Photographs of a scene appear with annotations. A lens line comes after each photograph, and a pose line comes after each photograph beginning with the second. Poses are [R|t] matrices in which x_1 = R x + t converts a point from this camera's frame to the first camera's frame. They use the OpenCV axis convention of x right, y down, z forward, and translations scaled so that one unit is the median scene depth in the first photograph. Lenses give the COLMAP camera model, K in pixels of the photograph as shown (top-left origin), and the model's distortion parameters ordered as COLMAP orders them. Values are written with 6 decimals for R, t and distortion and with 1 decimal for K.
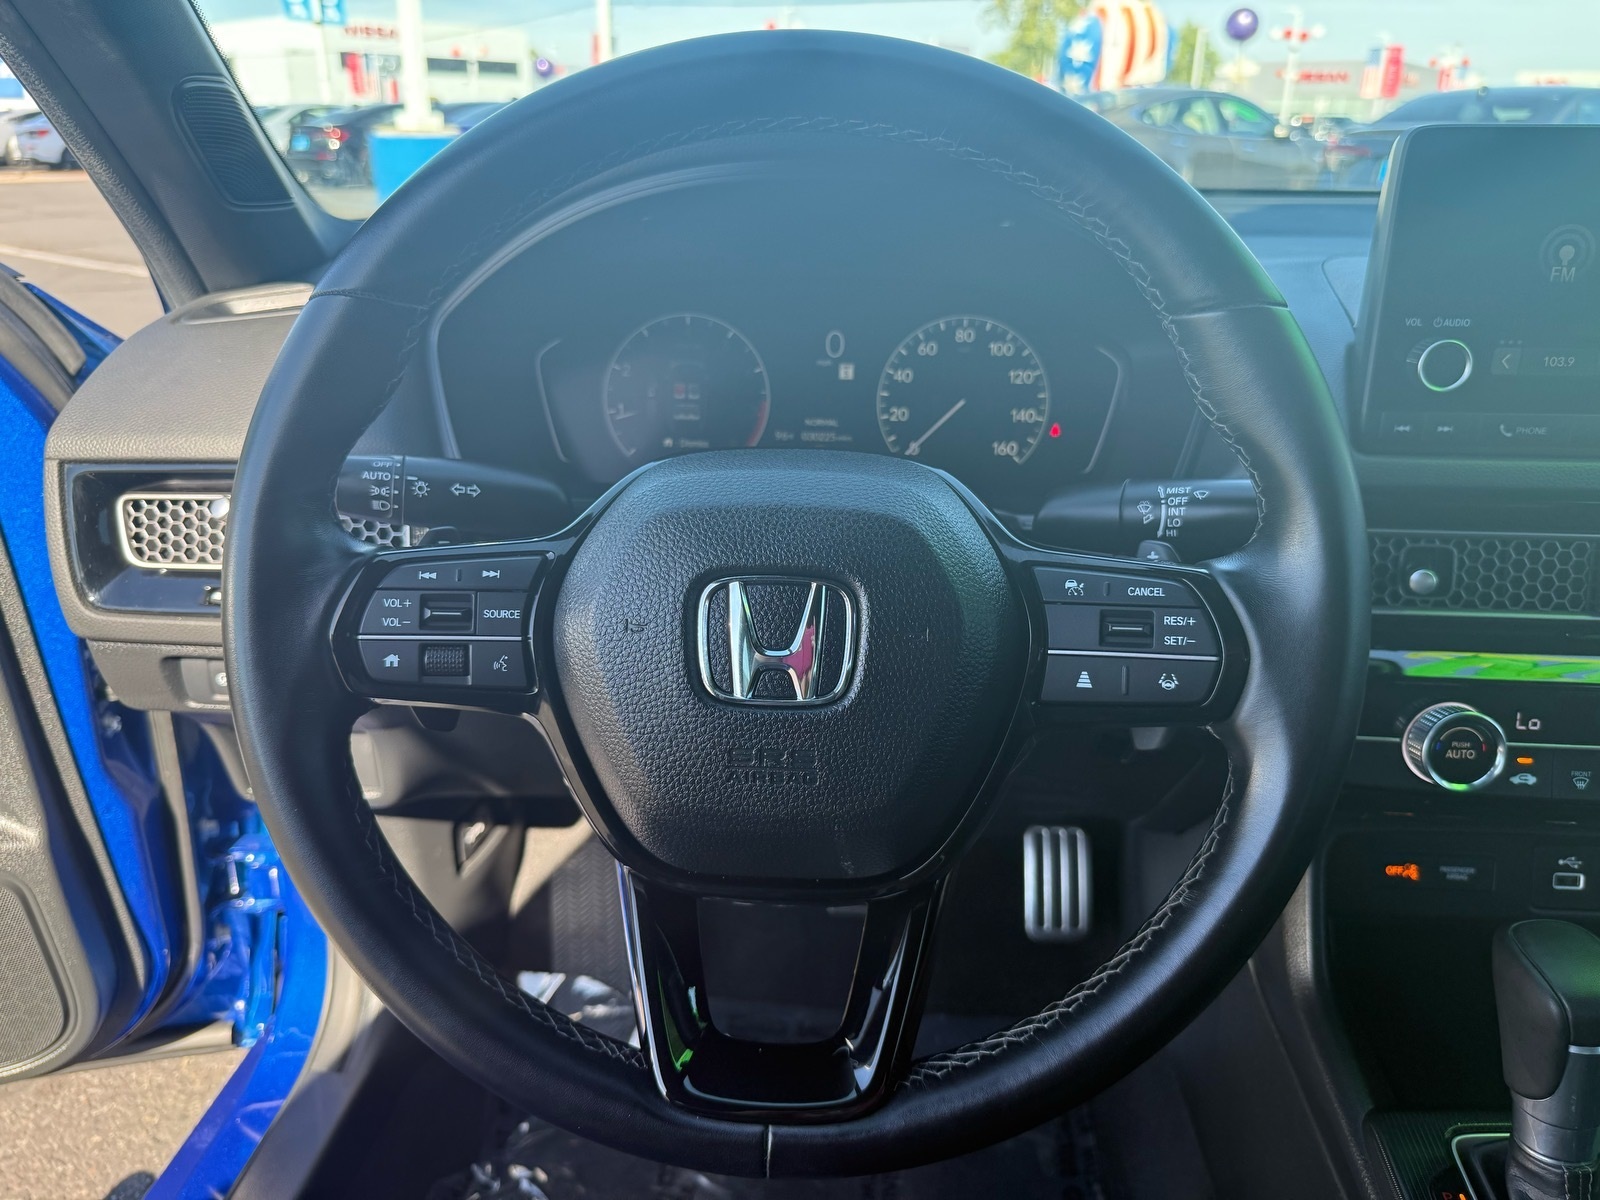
lens RADIAL K [[1155.0, 0, 797.4], [0, 1155.0, 610.0], [0, 0, 1]] dist [0.061160, -0.078476]
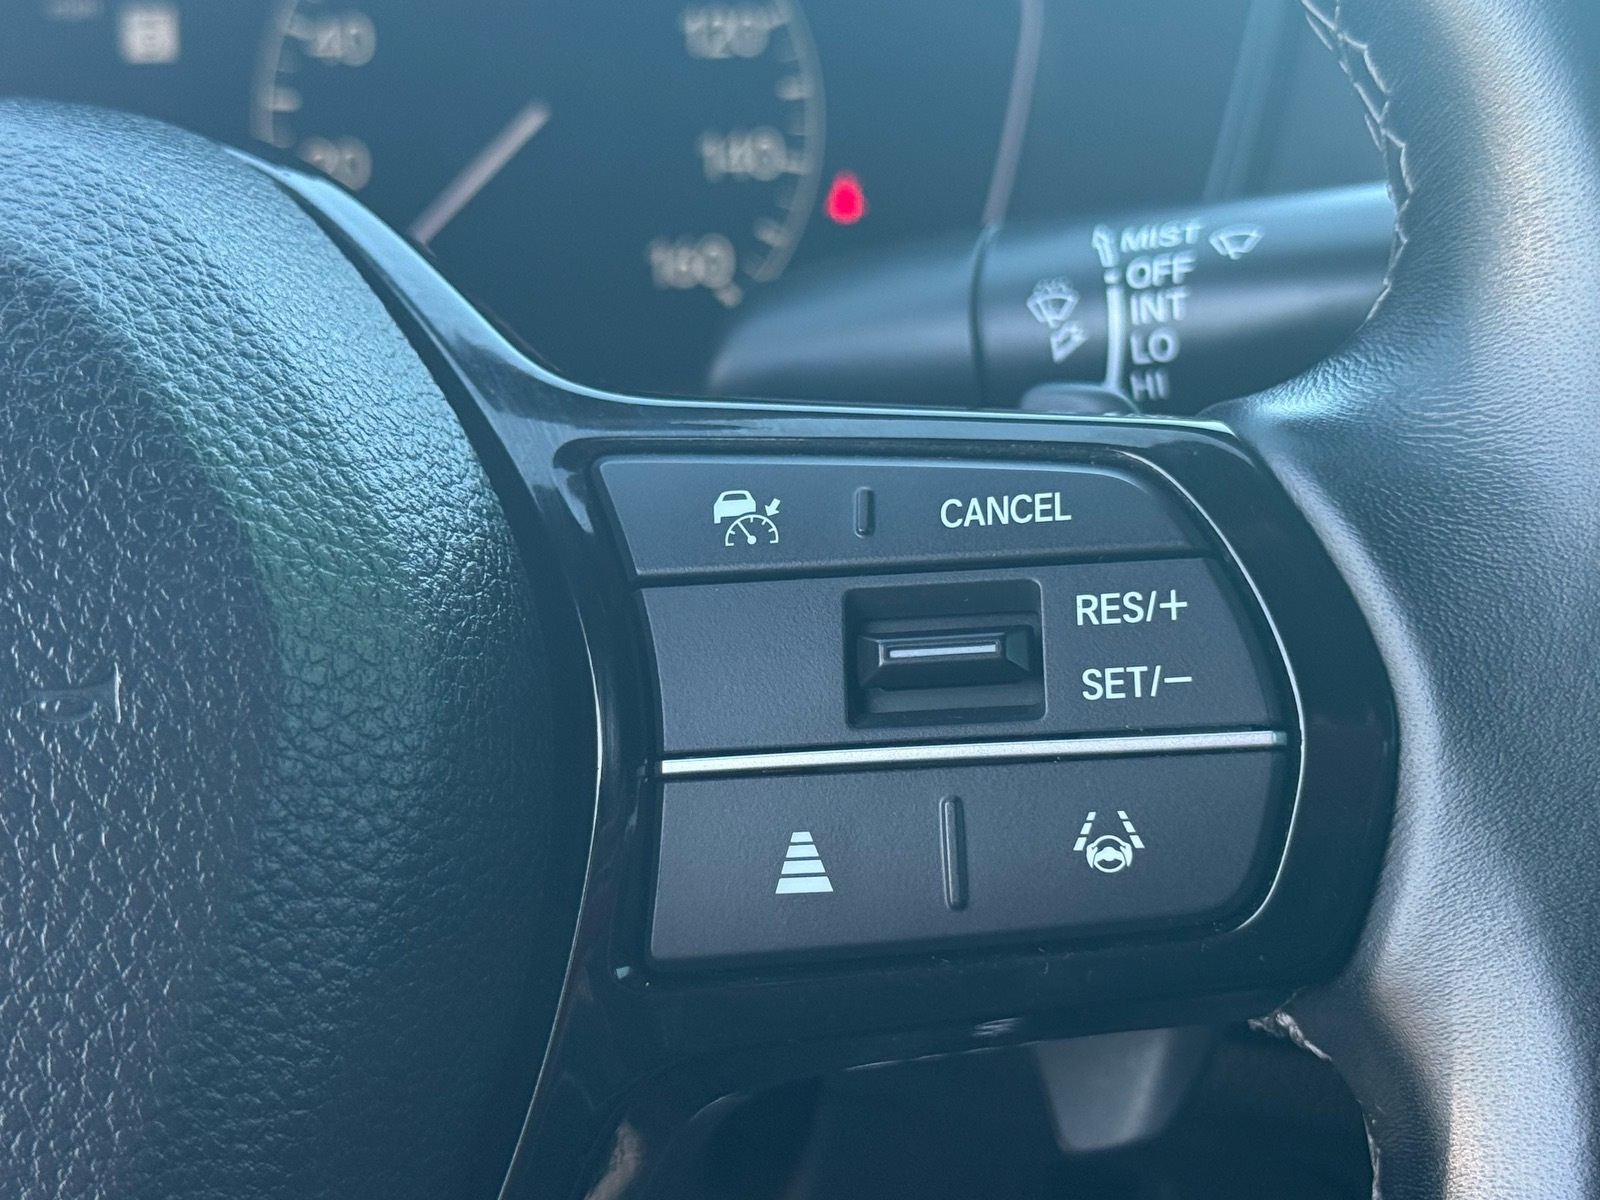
lens RADIAL K [[3218.8, 0, 807.4], [0, 3218.8, 595.5], [0, 0, 1]] dist [0.188378, 0.000000]
pose [[0.989276, -0.053657, 0.135845, 0.122662], [0.069521, 0.990945, -0.114871, 0.066735], [-0.128451, 0.123083, 0.984048, 0.226277]]
